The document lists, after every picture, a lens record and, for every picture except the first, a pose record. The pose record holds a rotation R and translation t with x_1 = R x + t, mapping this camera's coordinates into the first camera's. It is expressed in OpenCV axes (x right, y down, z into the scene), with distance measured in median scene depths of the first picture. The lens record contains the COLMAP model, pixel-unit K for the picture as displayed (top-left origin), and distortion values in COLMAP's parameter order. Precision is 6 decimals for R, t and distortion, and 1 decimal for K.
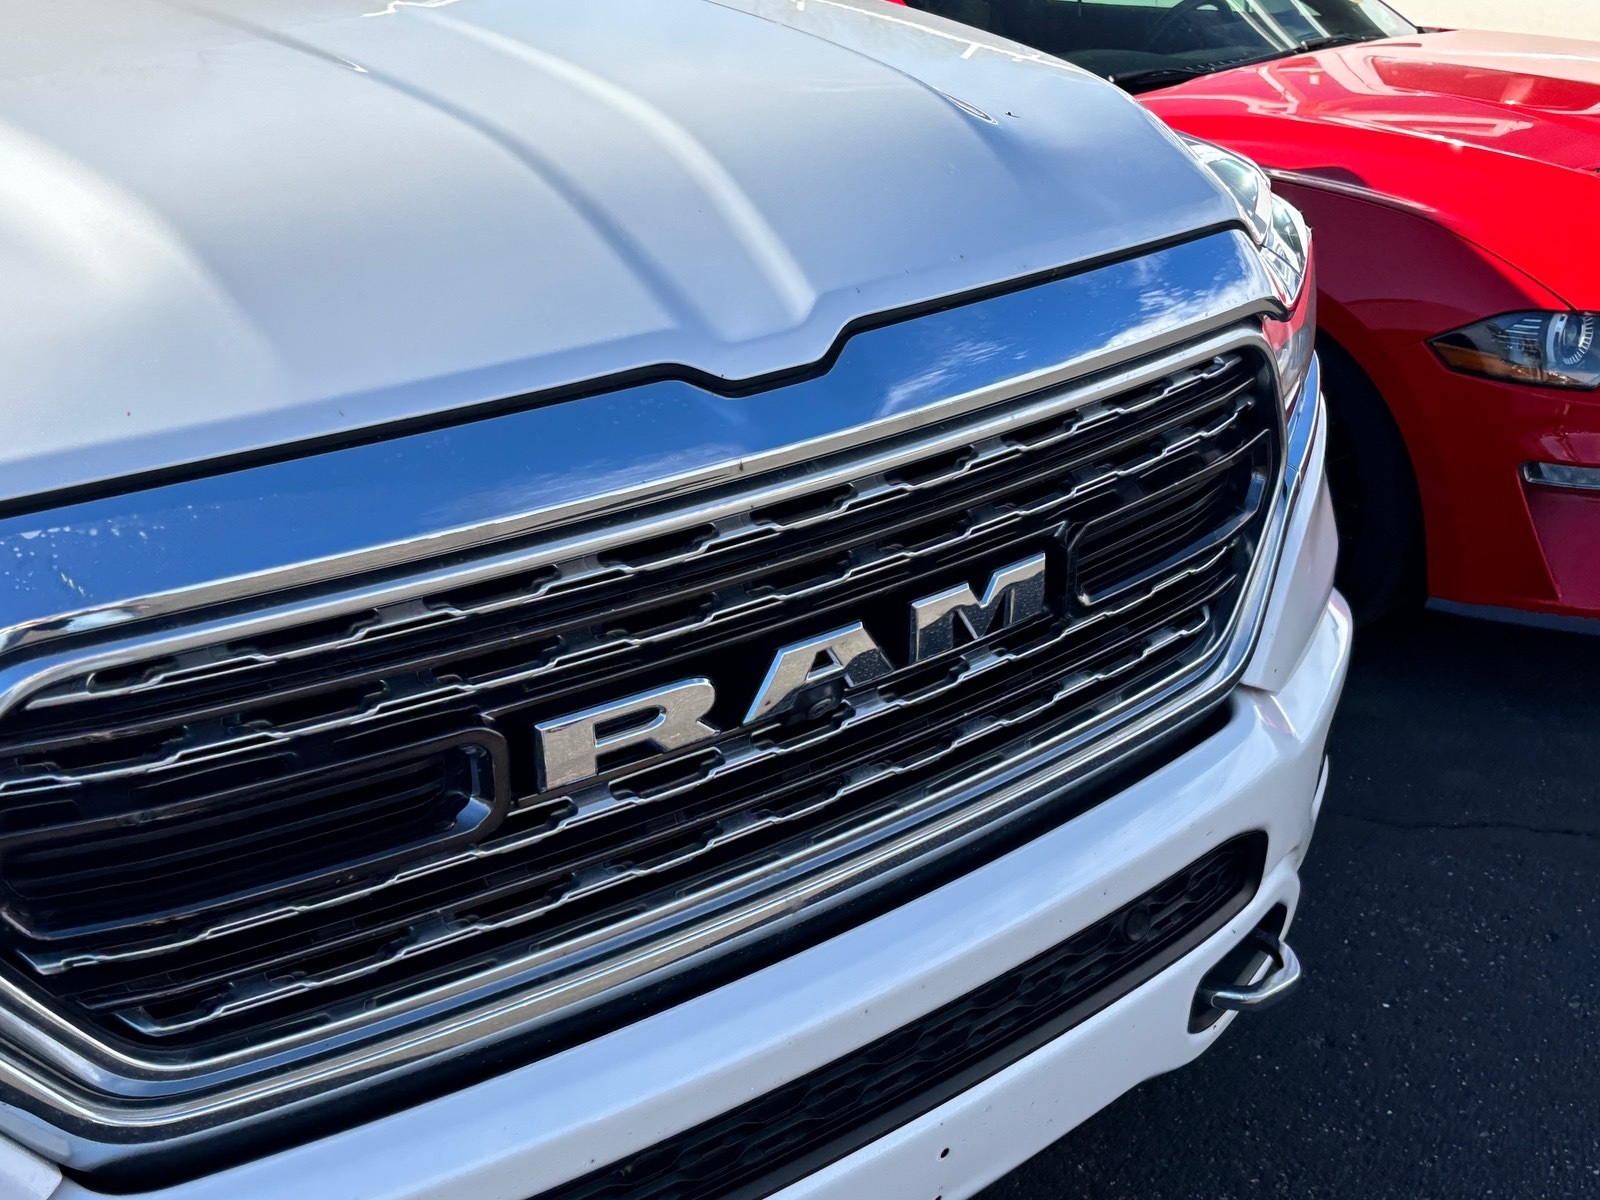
lens RADIAL K [[1852.8, 0, 800.0], [0, 1852.8, 600.0], [0, 0, 1]] dist [0.123885, 0.000796]
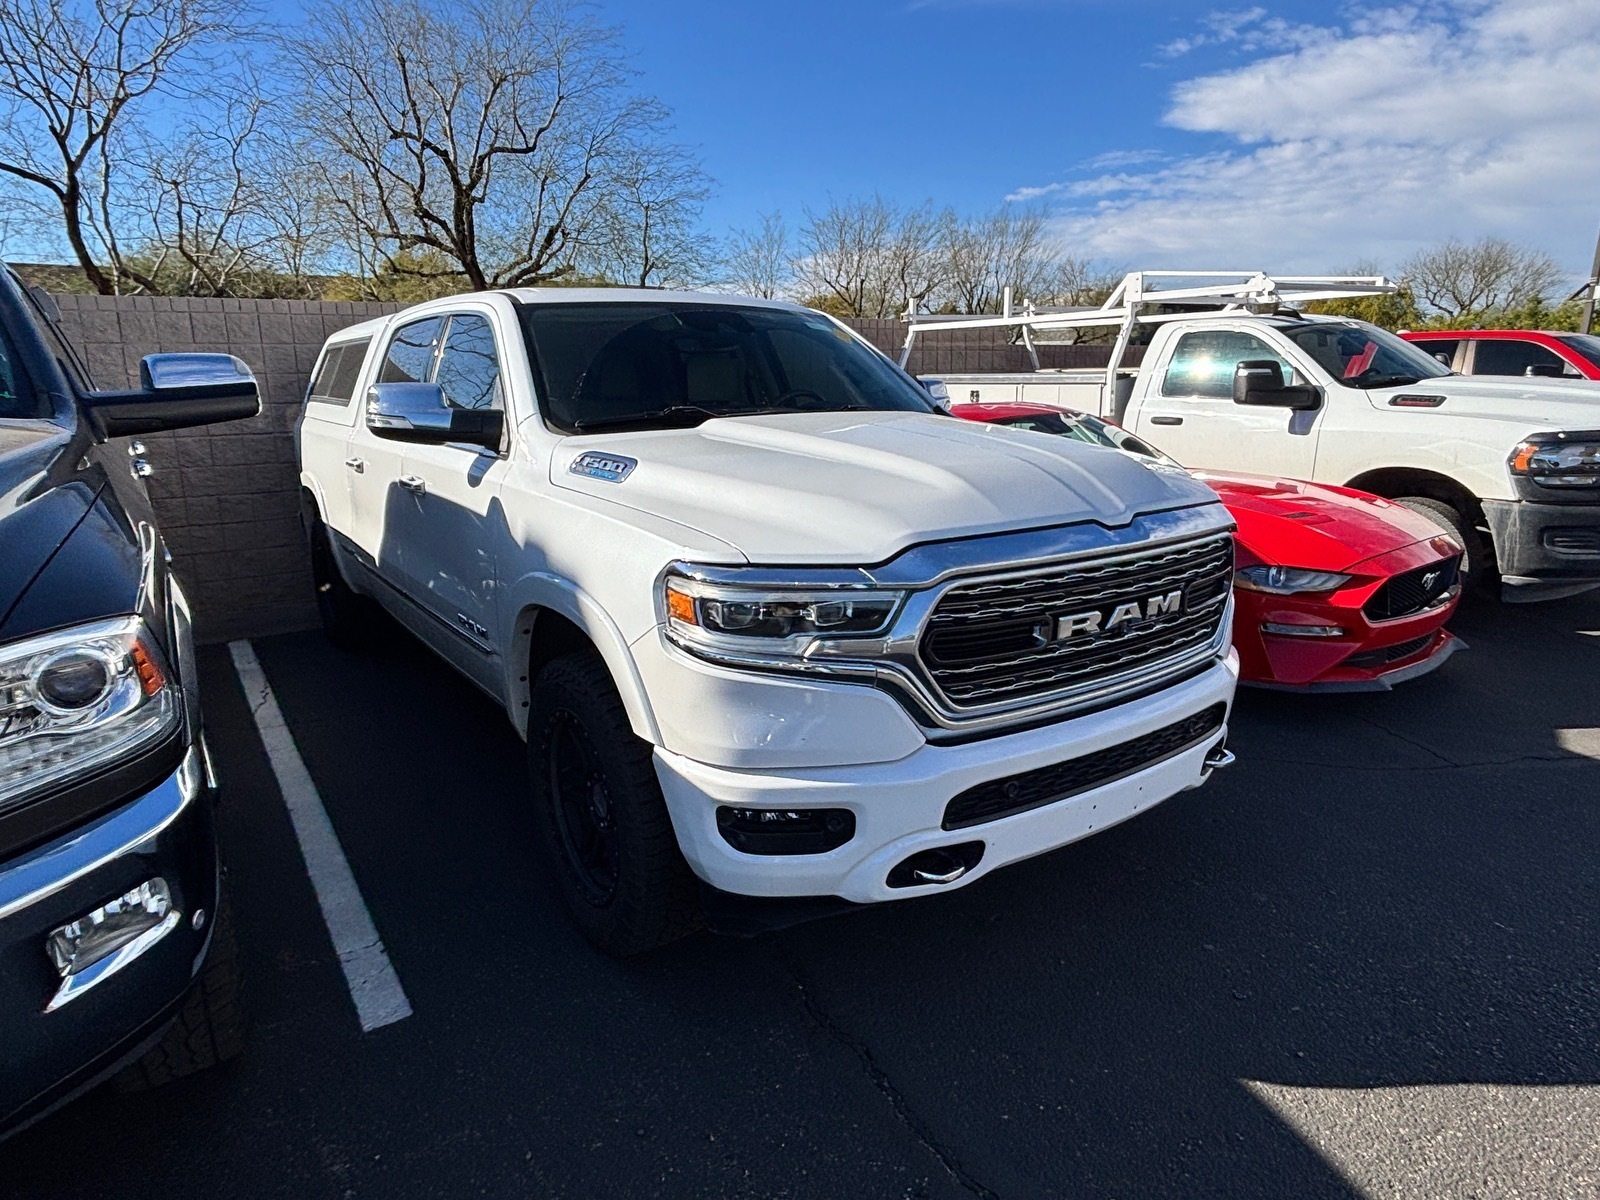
lens RADIAL K [[920.6, 0, 800.0], [0, 920.6, 600.0], [0, 0, 1]] dist [-0.002340, -0.000019]
pose [[0.998884, 0.044459, -0.015941, -0.525558], [-0.046467, 0.985519, -0.163076, 0.294560], [0.008460, 0.163635, 0.986485, -0.607557]]
